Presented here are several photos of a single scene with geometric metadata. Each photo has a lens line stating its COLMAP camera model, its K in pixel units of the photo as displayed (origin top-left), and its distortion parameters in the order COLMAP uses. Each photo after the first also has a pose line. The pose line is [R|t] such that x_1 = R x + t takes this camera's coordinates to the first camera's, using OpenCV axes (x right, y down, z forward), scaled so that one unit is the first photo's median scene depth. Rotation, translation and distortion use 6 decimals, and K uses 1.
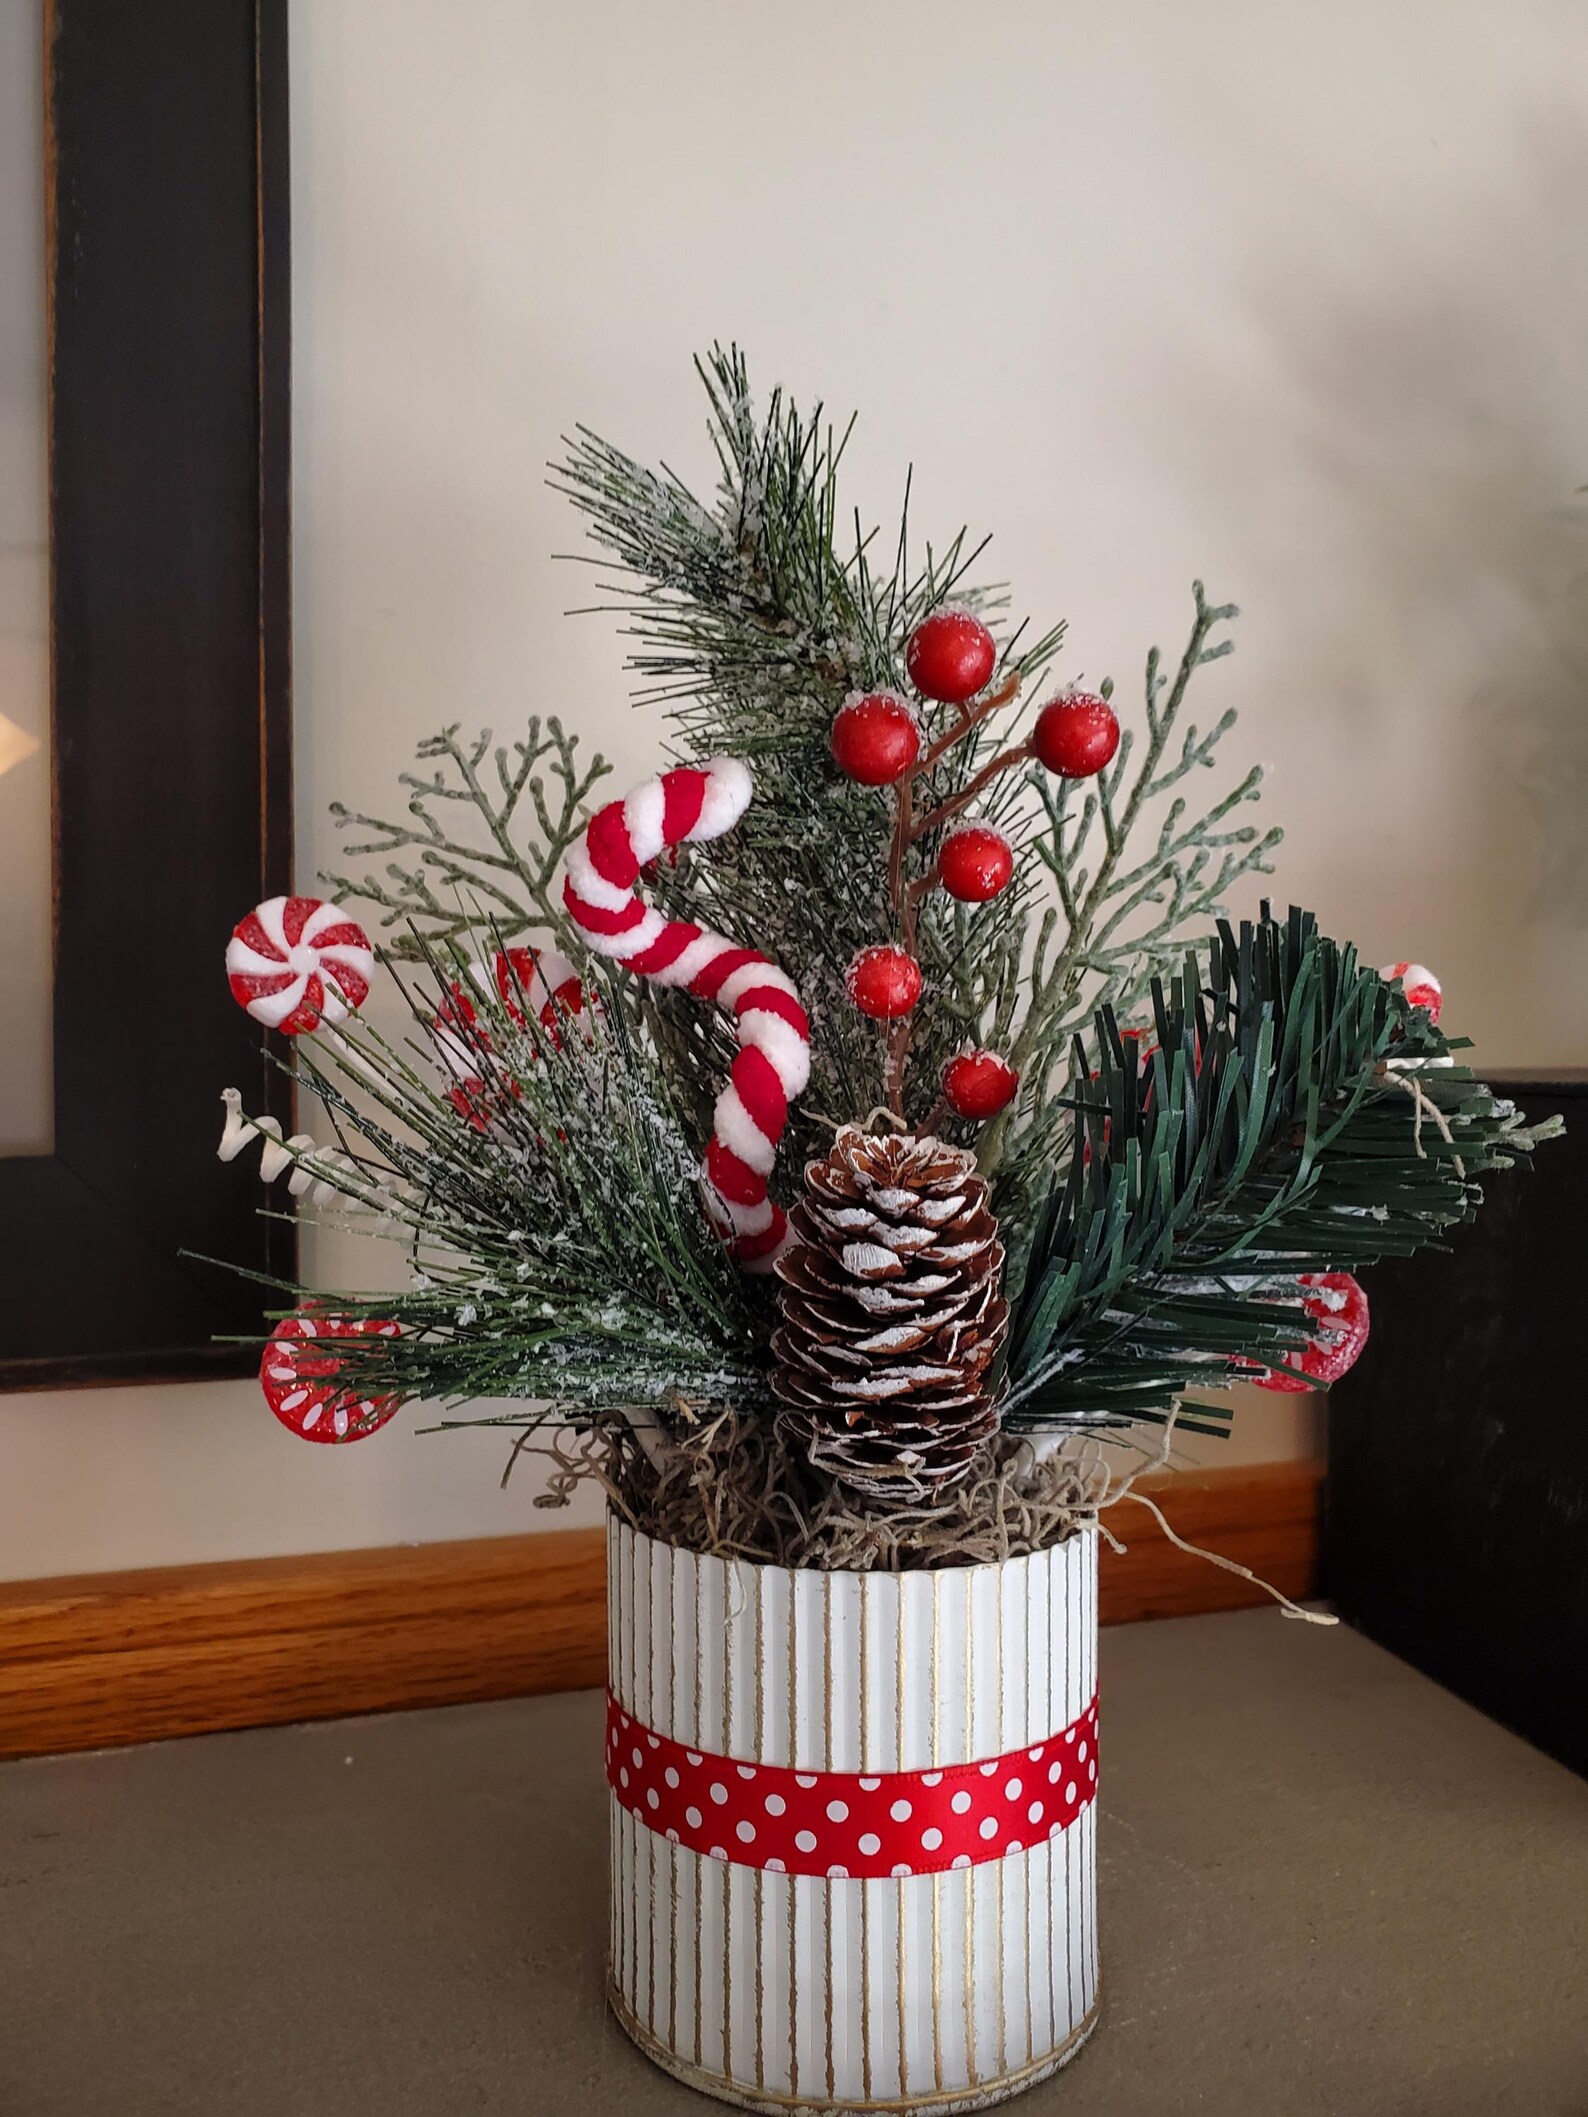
lens RADIAL K [[1659.6, 0, 794.0], [0, 1659.6, 1058.5], [0, 0, 1]] dist [0.030047, -0.005600]
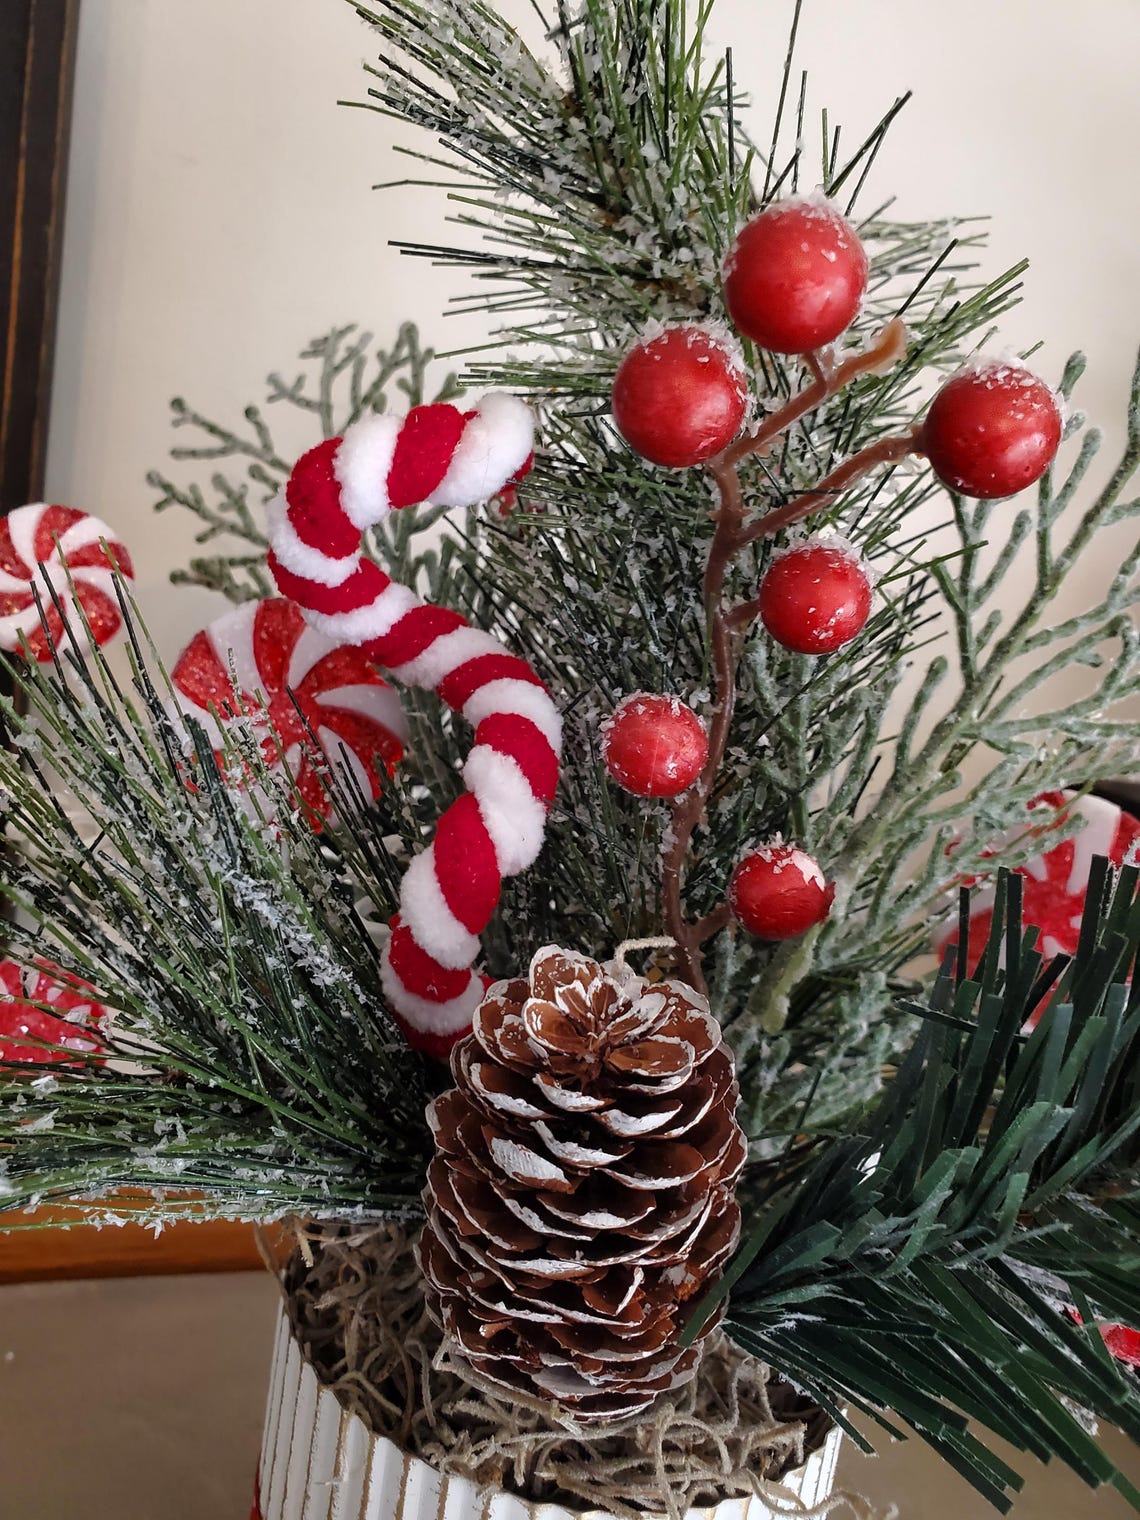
lens RADIAL K [[1223.8, 0, 579.7], [0, 1223.8, 764.3], [0, 0, 1]] dist [-0.123347, 0.178428]
pose [[0.966401, 0.177728, -0.185694, 0.115709], [-0.152949, 0.978228, 0.140273, -0.101531], [0.206582, -0.107158, 0.972544, 0.467811]]
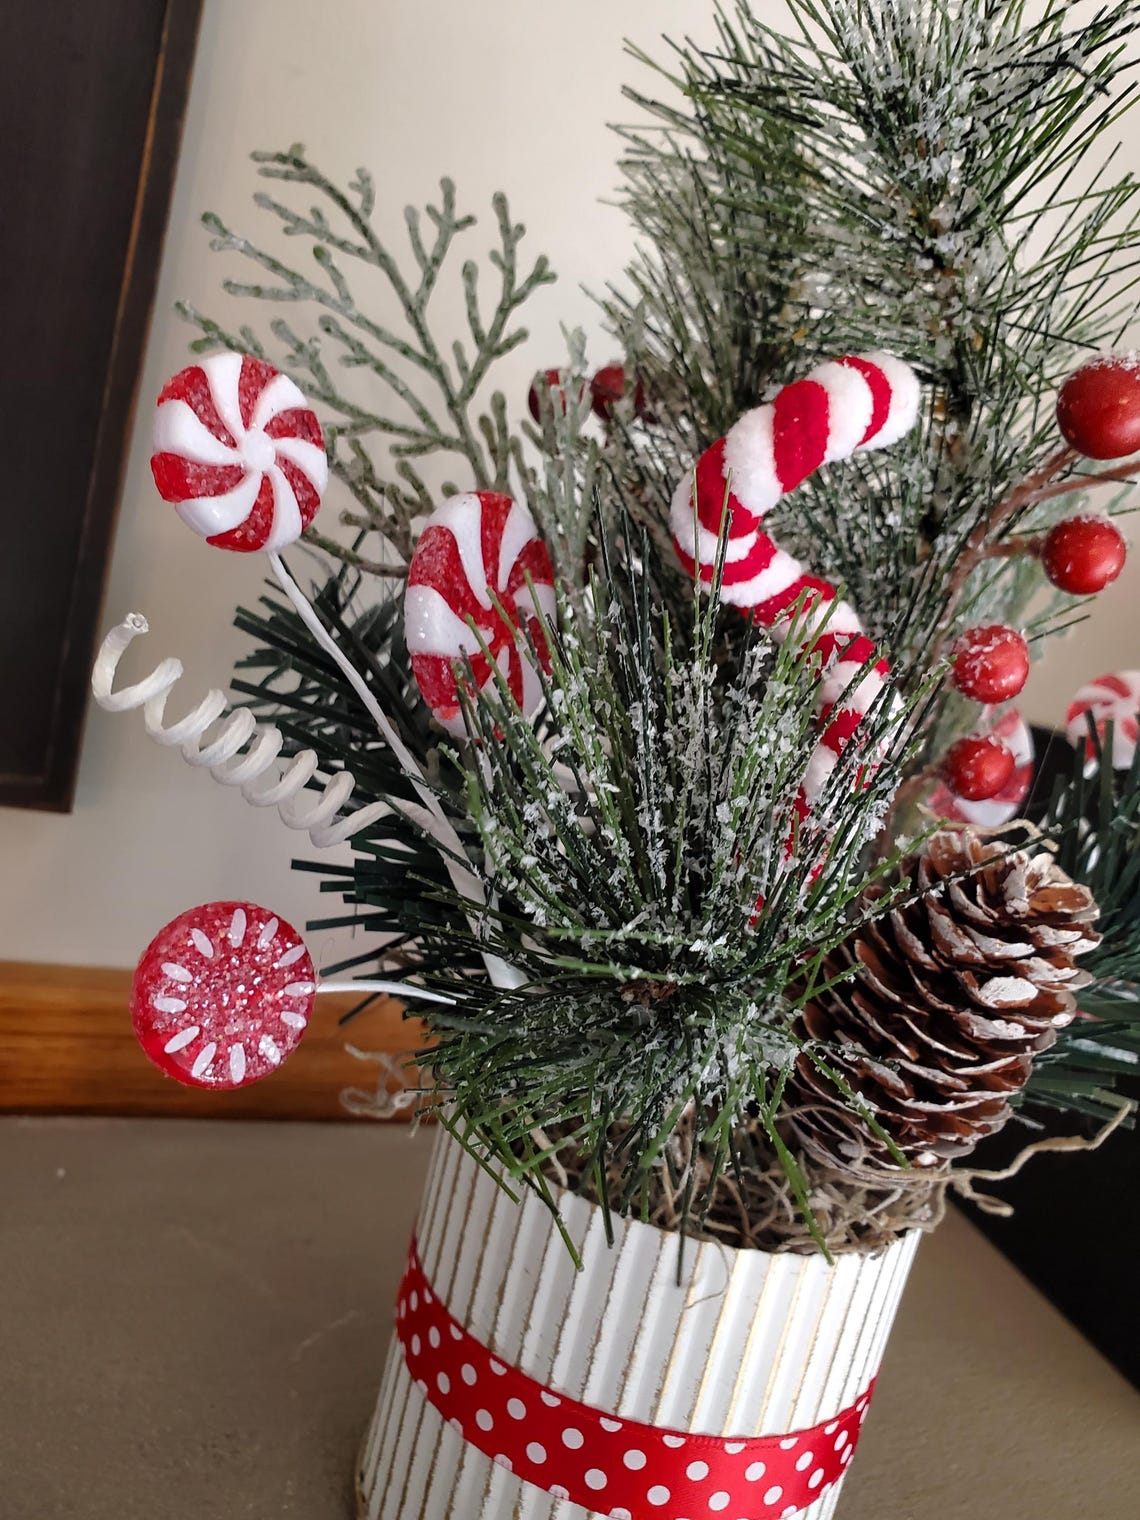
lens RADIAL K [[1257.4, 0, 570.0], [0, 1257.4, 760.0], [0, 0, 1]] dist [-0.106407, 0.115387]
pose [[0.869281, 0.125231, 0.478192, -0.448269], [-0.223635, 0.962348, 0.154510, -0.047288], [-0.440837, -0.241253, 0.864557, 0.476357]]
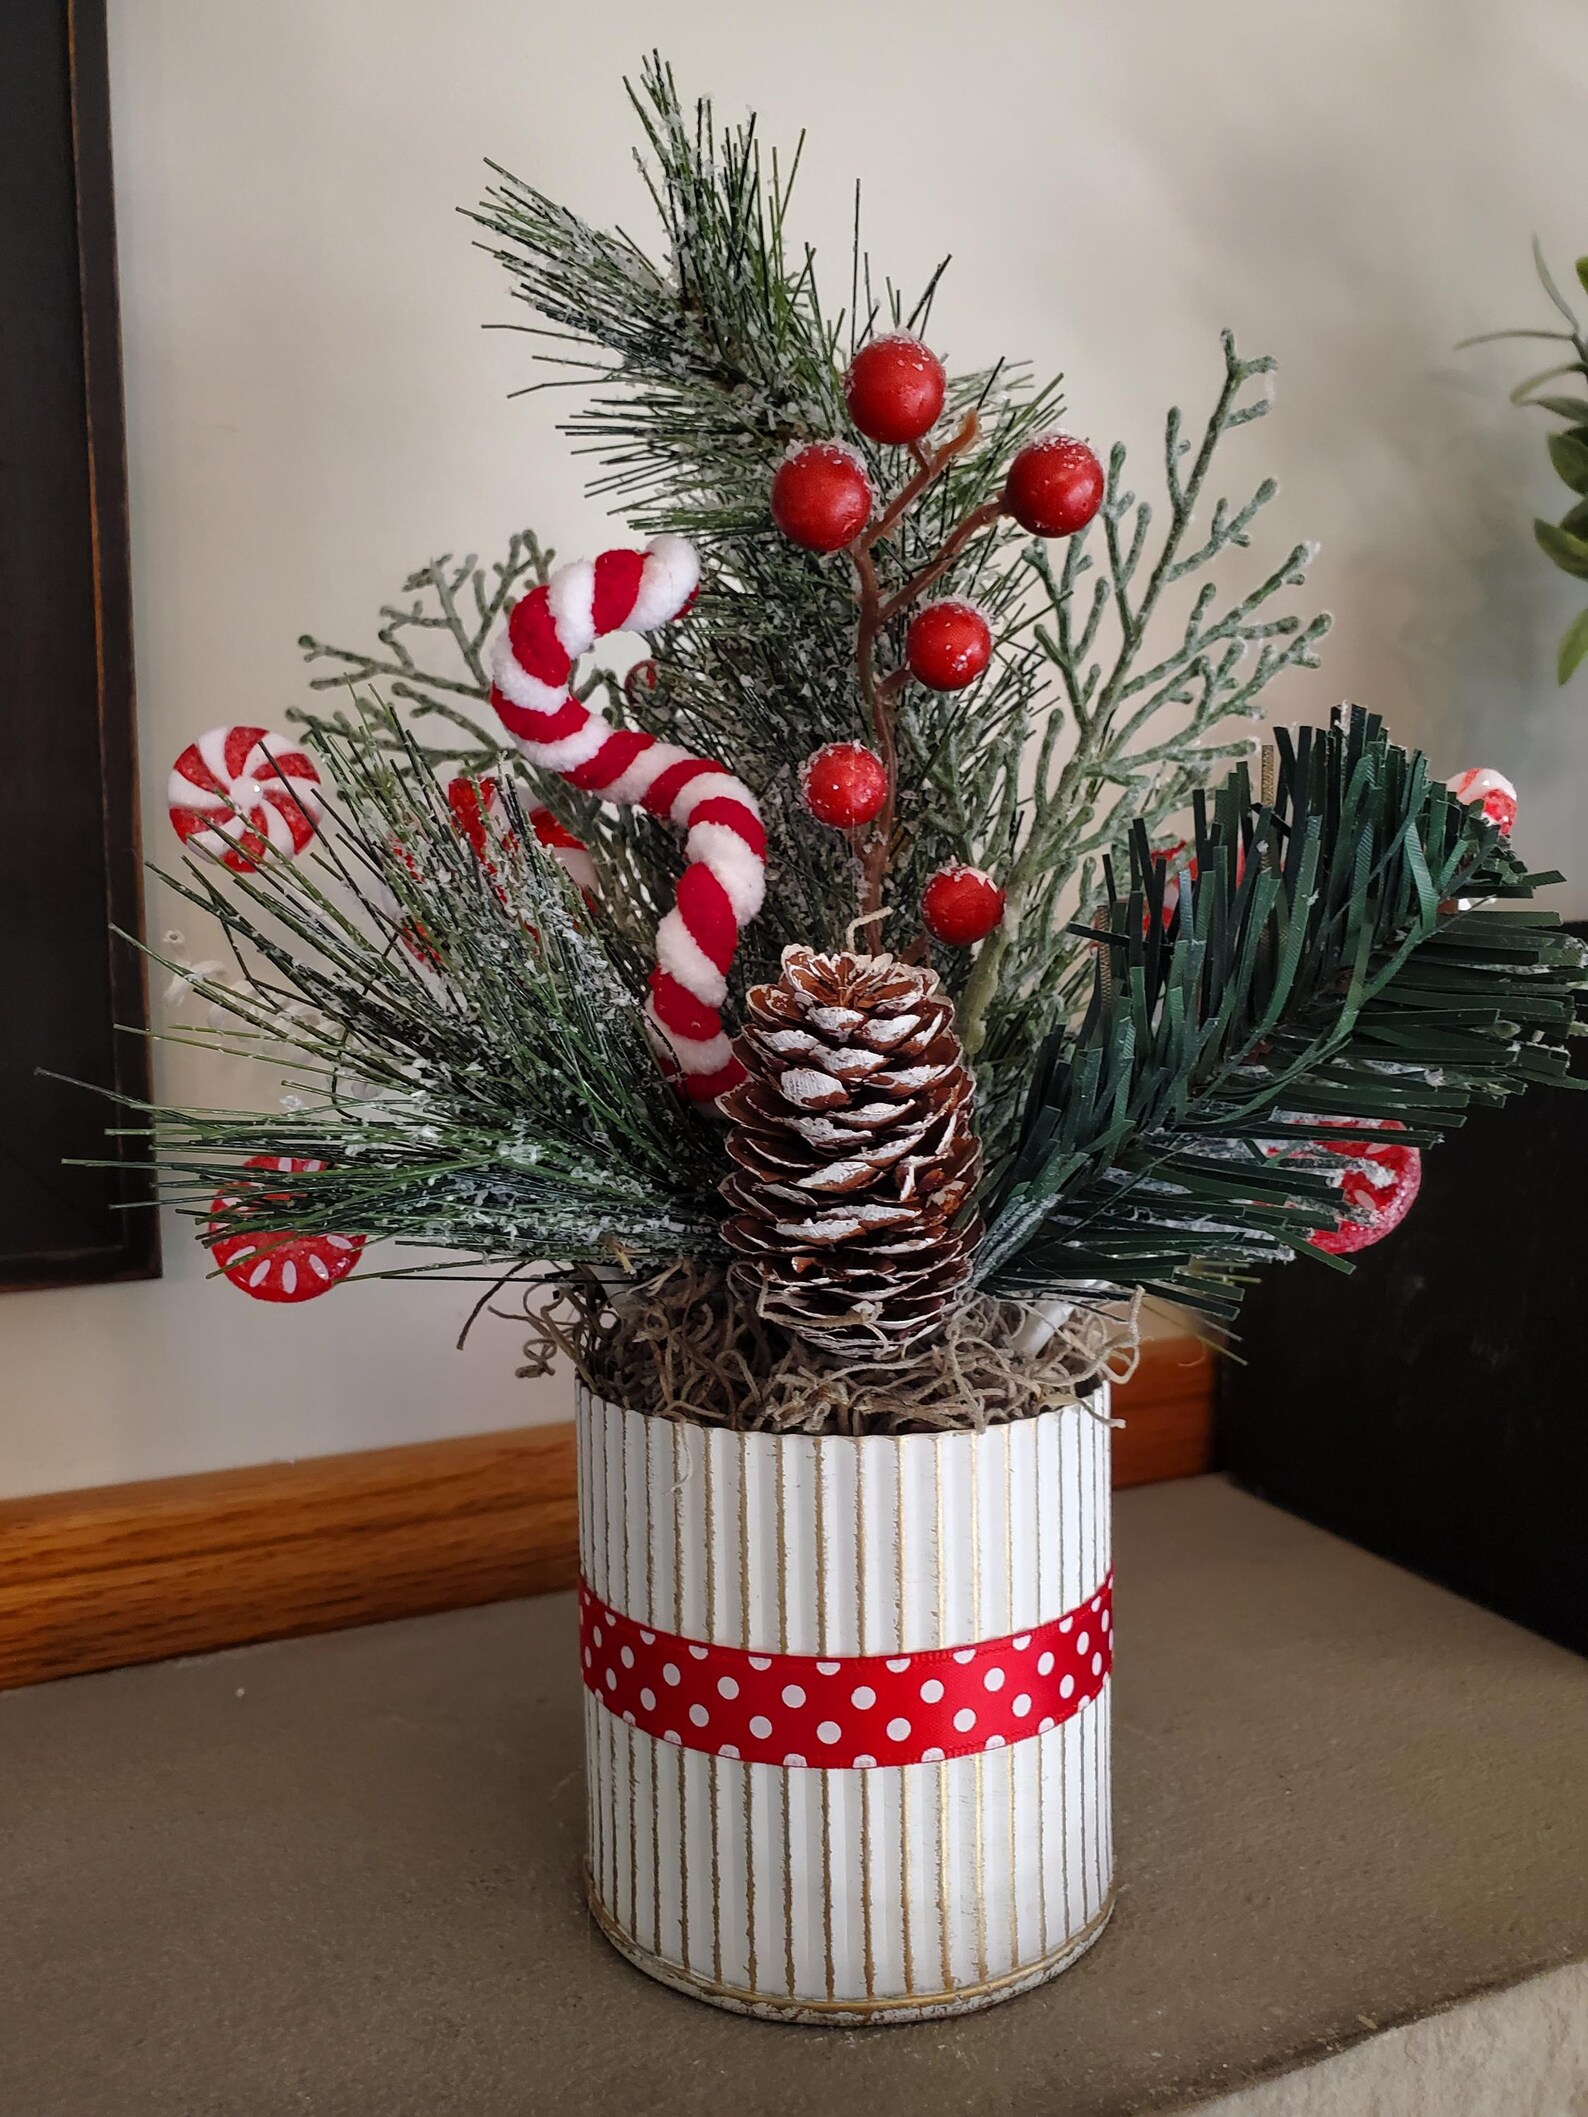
lens RADIAL K [[1656.2, 0, 782.6], [0, 1656.2, 1070.6], [0, 0, 1]] dist [-0.005799, -0.002840]
pose [[0.994359, -0.007348, -0.105809, 0.109024], [0.012416, 0.998803, 0.047315, 0.061869], [0.105334, -0.048362, 0.993260, 0.109566]]
